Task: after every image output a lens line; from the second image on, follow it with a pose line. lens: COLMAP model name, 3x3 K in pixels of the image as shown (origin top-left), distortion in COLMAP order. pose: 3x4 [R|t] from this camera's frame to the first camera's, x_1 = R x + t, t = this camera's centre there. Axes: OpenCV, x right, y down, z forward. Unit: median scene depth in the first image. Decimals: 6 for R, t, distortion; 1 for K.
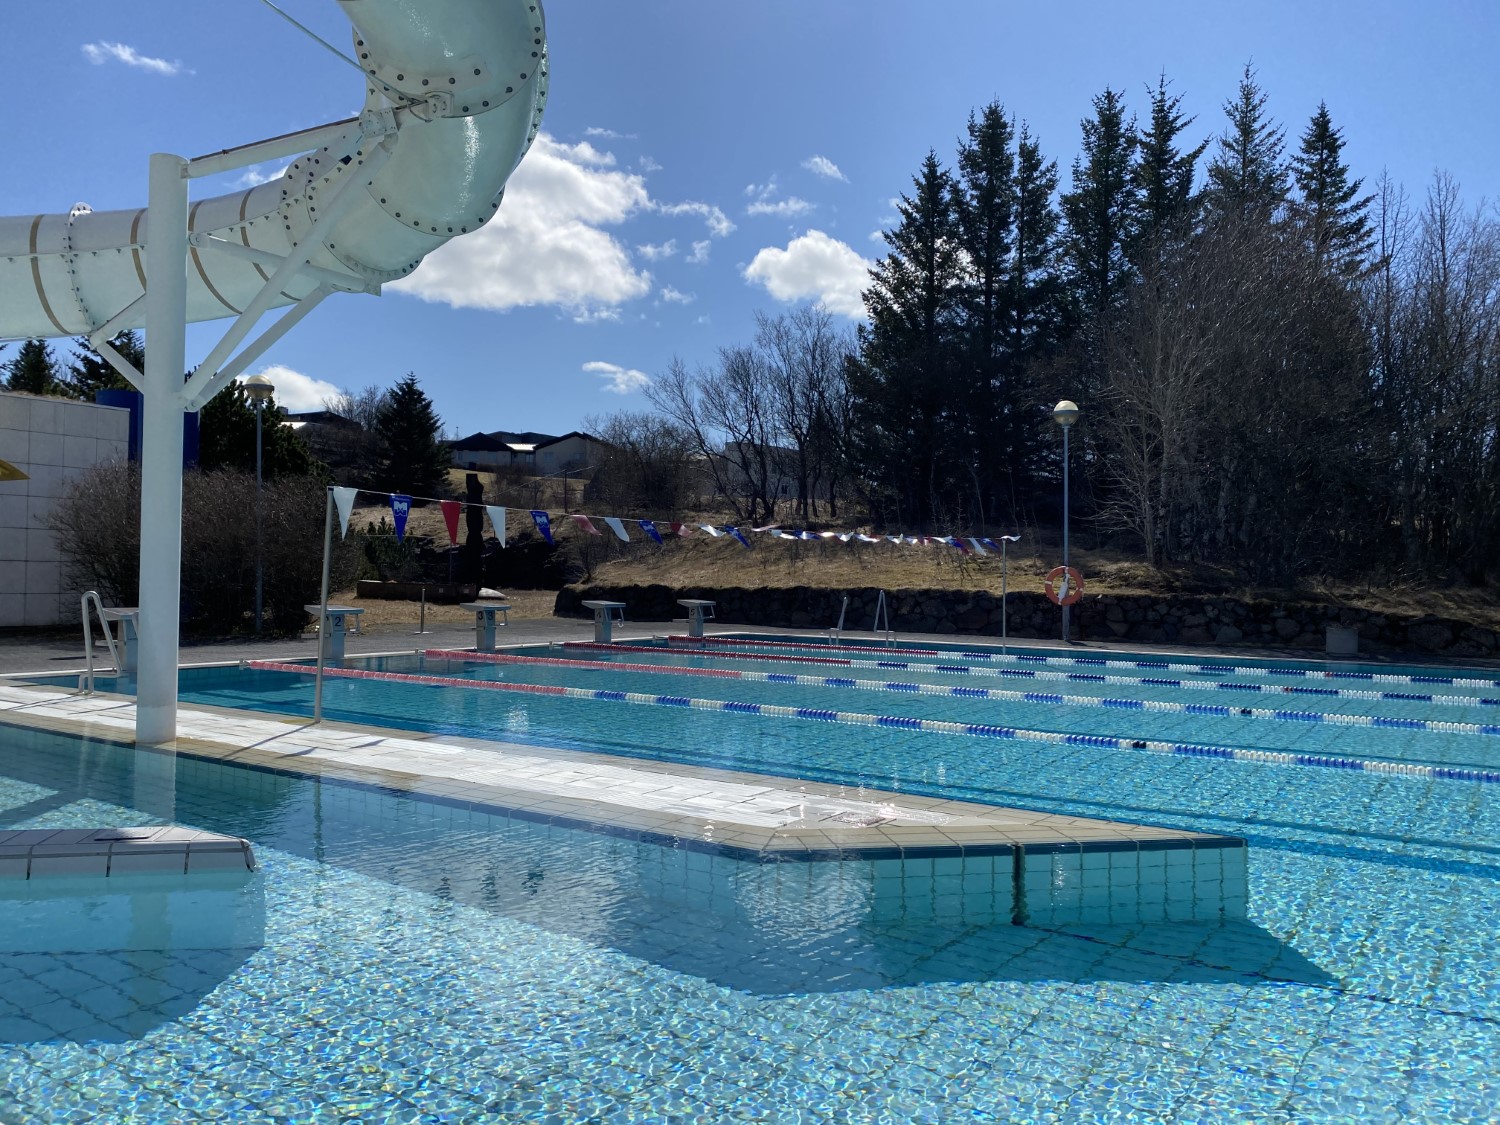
lens RADIAL K [[1140.2, 0, 750.0], [0, 1140.2, 562.5], [0, 0, 1]] dist [0.030375, 0.001946]
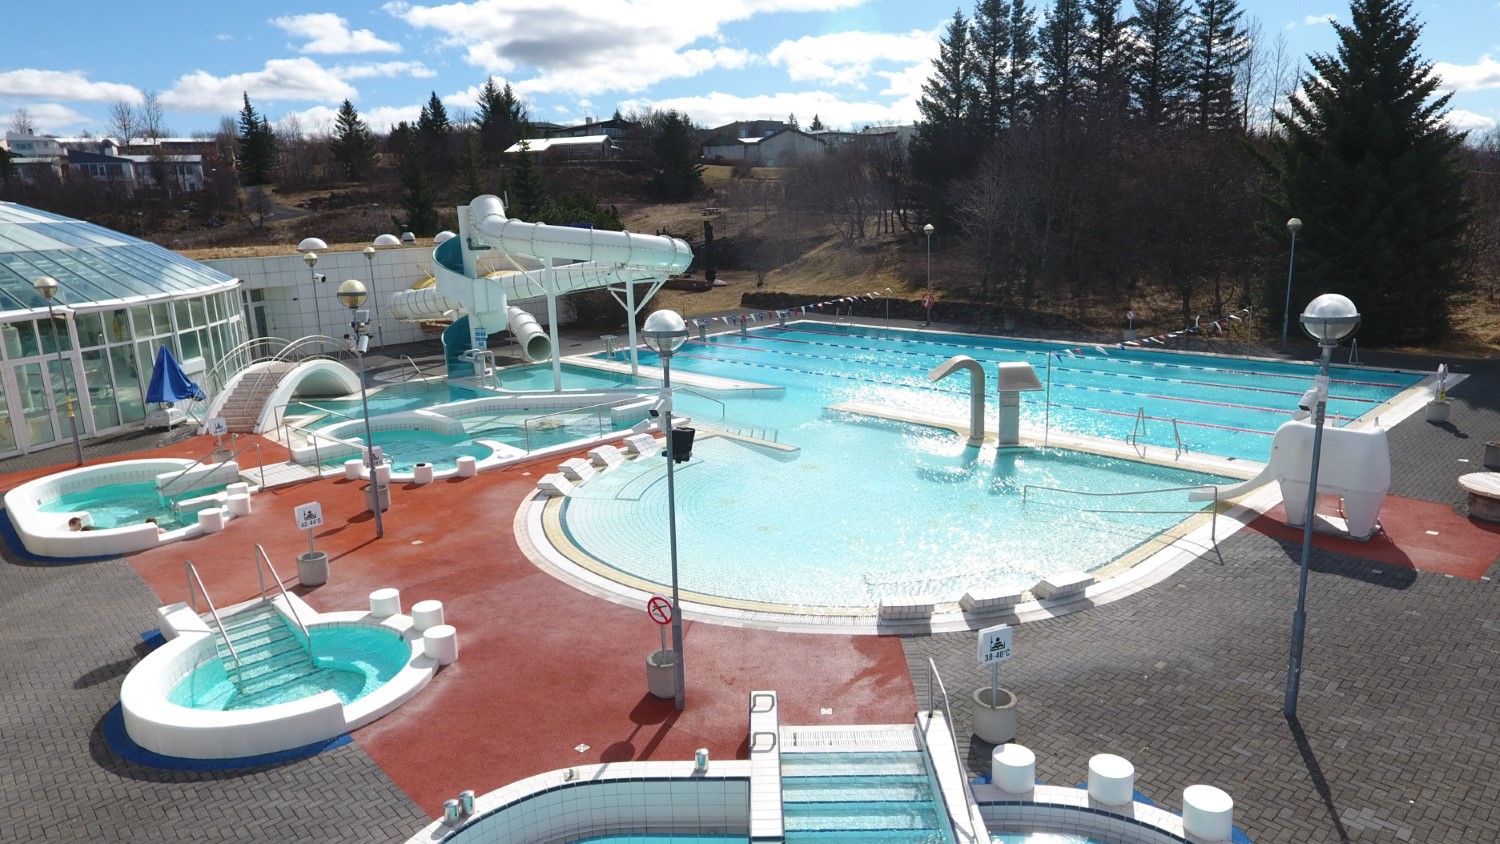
lens RADIAL K [[936.1, 0, 750.0], [0, 936.1, 422.0], [0, 0, 1]] dist [-0.033658, 0.040101]
pose [[0.975077, -0.001562, -0.221860, 0.162271], [0.054099, 0.971466, 0.230927, -0.099274], [0.215169, -0.237175, 0.947339, -0.507438]]
